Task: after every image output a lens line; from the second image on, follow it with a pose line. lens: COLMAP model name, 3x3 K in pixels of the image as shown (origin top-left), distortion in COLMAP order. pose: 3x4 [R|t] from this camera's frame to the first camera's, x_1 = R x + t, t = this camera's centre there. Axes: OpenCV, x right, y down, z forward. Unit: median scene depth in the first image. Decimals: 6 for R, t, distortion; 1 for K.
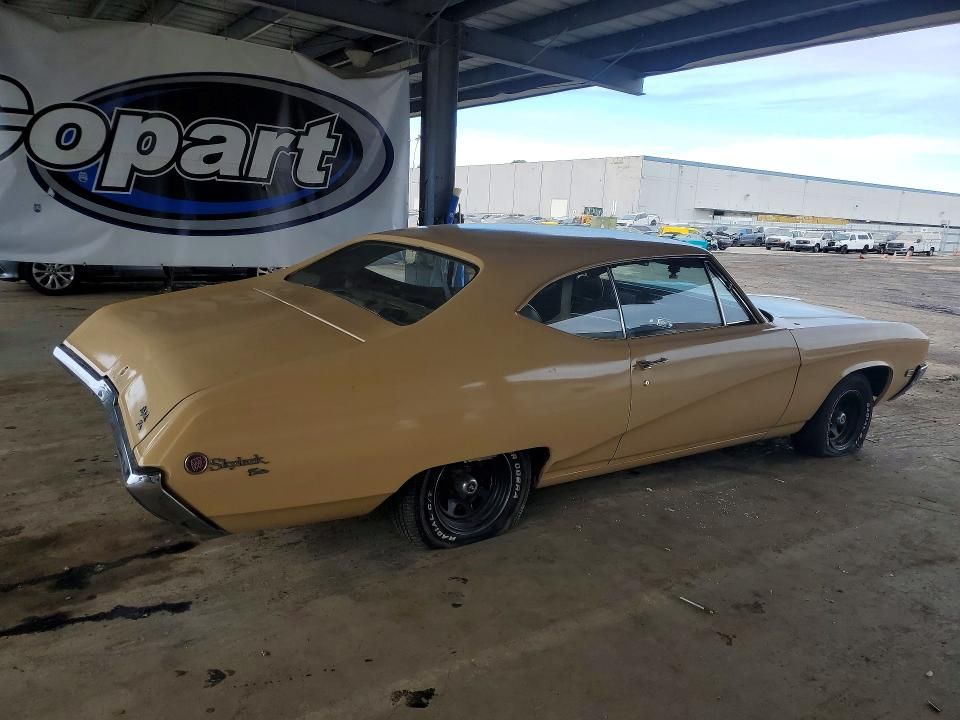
lens RADIAL K [[730.3, 0, 498.4], [0, 730.3, 358.4], [0, 0, 1]] dist [0.027599, 0.001517]
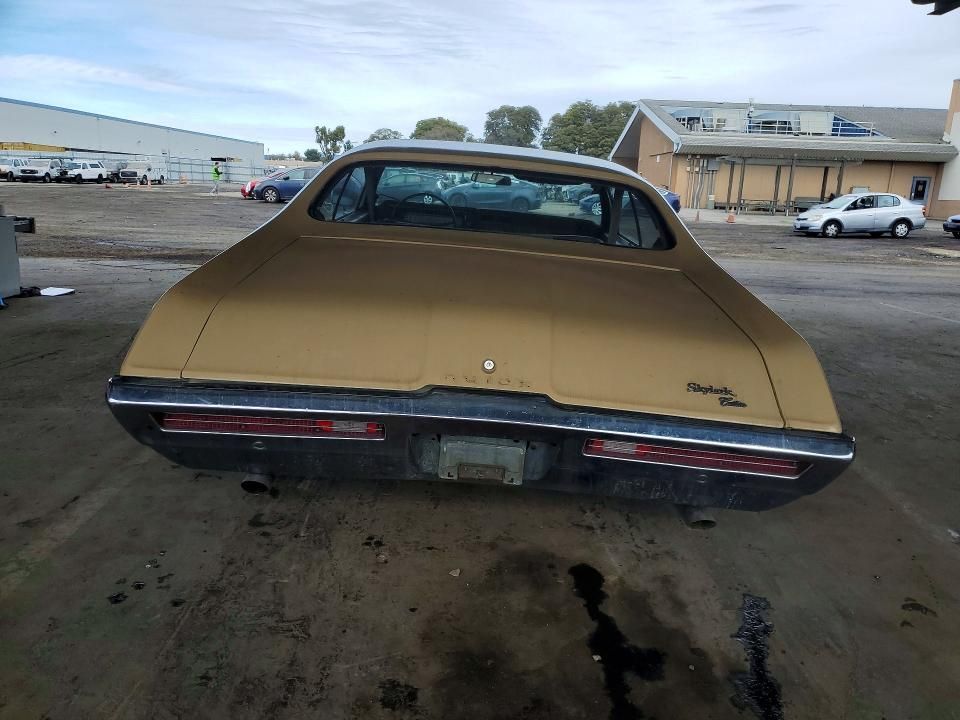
lens RADIAL K [[738.1, 0, 484.6], [0, 738.1, 359.9], [0, 0, 1]] dist [0.022290, -0.001007]
pose [[0.580852, -0.216965, 0.784562, -0.797465], [0.144263, 0.976005, 0.163102, -0.071498], [-0.801124, 0.018445, 0.598215, 0.489533]]
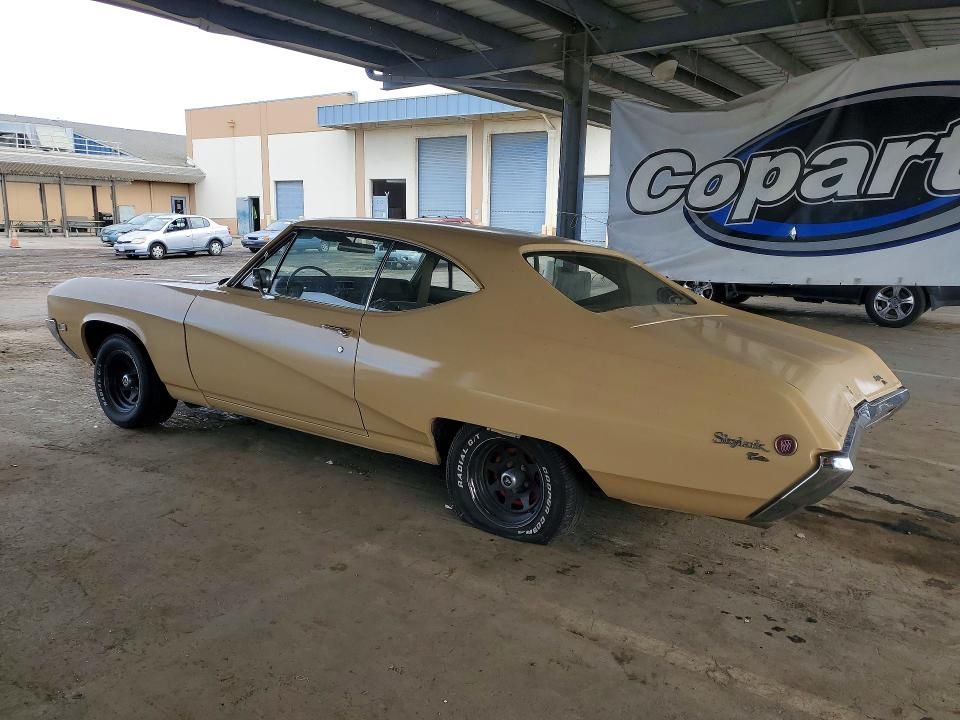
lens RADIAL K [[738.1, 0, 484.6], [0, 738.1, 359.9], [0, 0, 1]] dist [0.022290, -0.001007]
pose [[-0.319909, -0.230158, 0.919068, -1.021172], [0.138037, 0.948372, 0.285545, -0.308391], [-0.937339, 0.218214, -0.271623, 1.384625]]
